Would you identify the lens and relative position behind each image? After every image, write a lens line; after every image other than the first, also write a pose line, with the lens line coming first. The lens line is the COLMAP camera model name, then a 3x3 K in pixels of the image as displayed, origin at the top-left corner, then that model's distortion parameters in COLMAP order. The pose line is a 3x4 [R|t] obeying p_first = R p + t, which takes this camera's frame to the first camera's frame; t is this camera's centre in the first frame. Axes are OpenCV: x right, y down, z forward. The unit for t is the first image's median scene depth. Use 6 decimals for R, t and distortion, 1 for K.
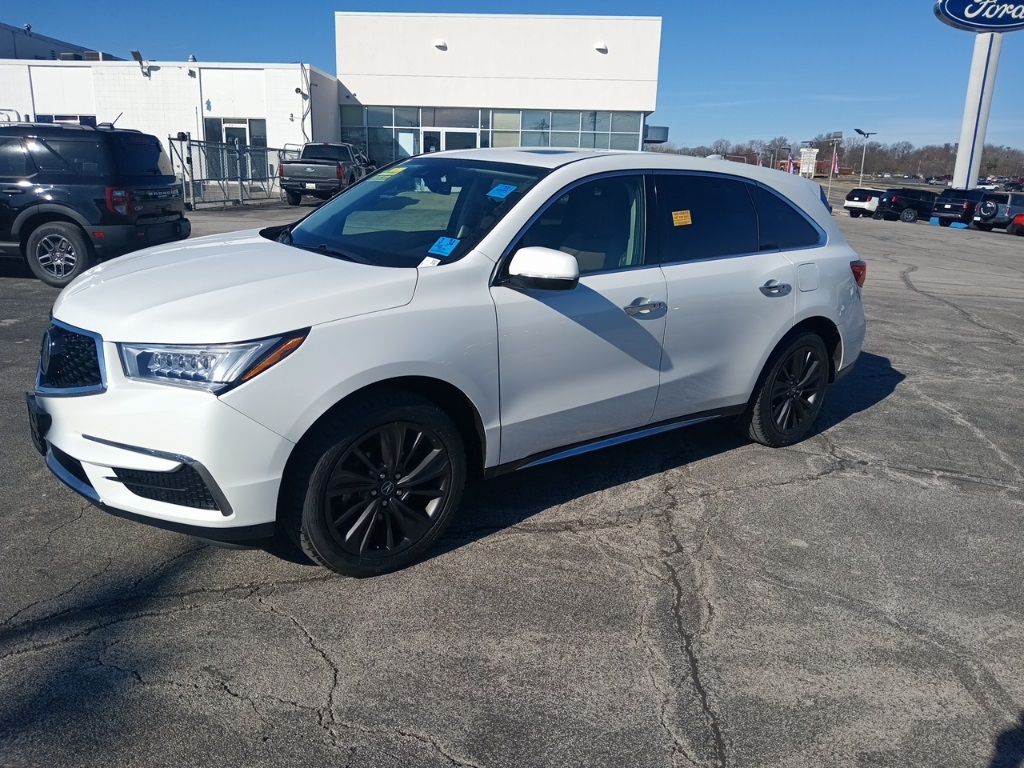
lens RADIAL K [[770.7, 0, 504.4], [0, 770.7, 389.8], [0, 0, 1]] dist [0.024657, -0.054551]
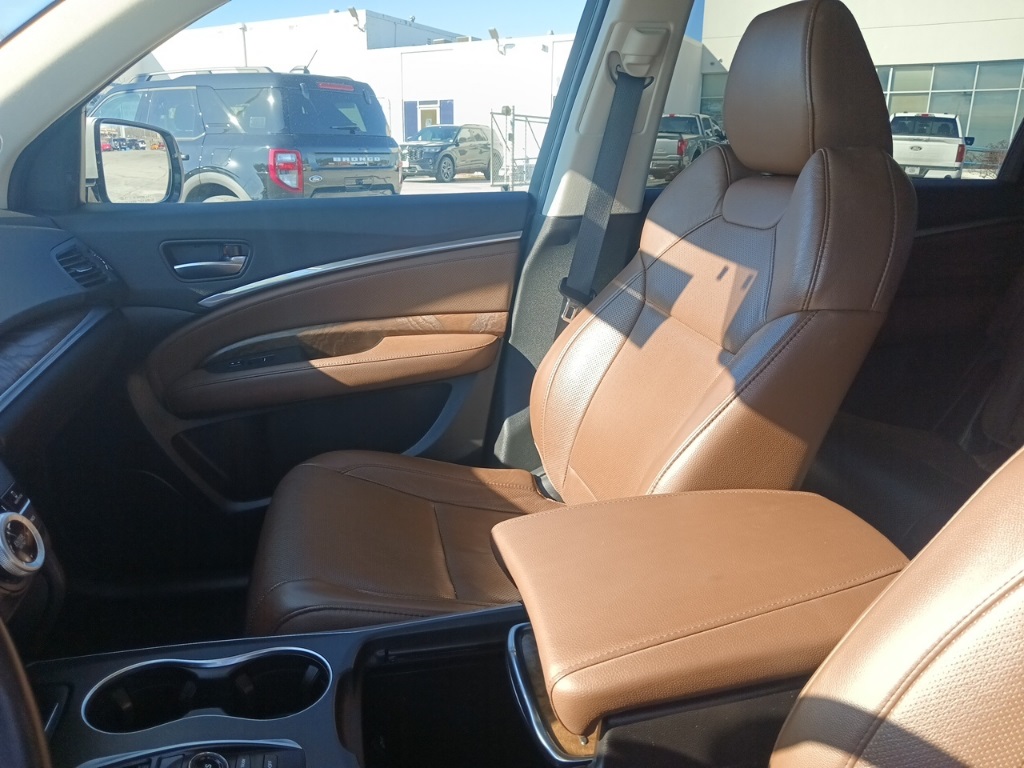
lens RADIAL K [[770.7, 0, 504.4], [0, 770.7, 389.8], [0, 0, 1]] dist [0.024657, -0.054551]
pose [[0.893807, 0.109037, -0.434993, 0.008232], [-0.102392, 0.993989, 0.038764, -0.025750], [0.436605, 0.009893, 0.899599, 0.131034]]
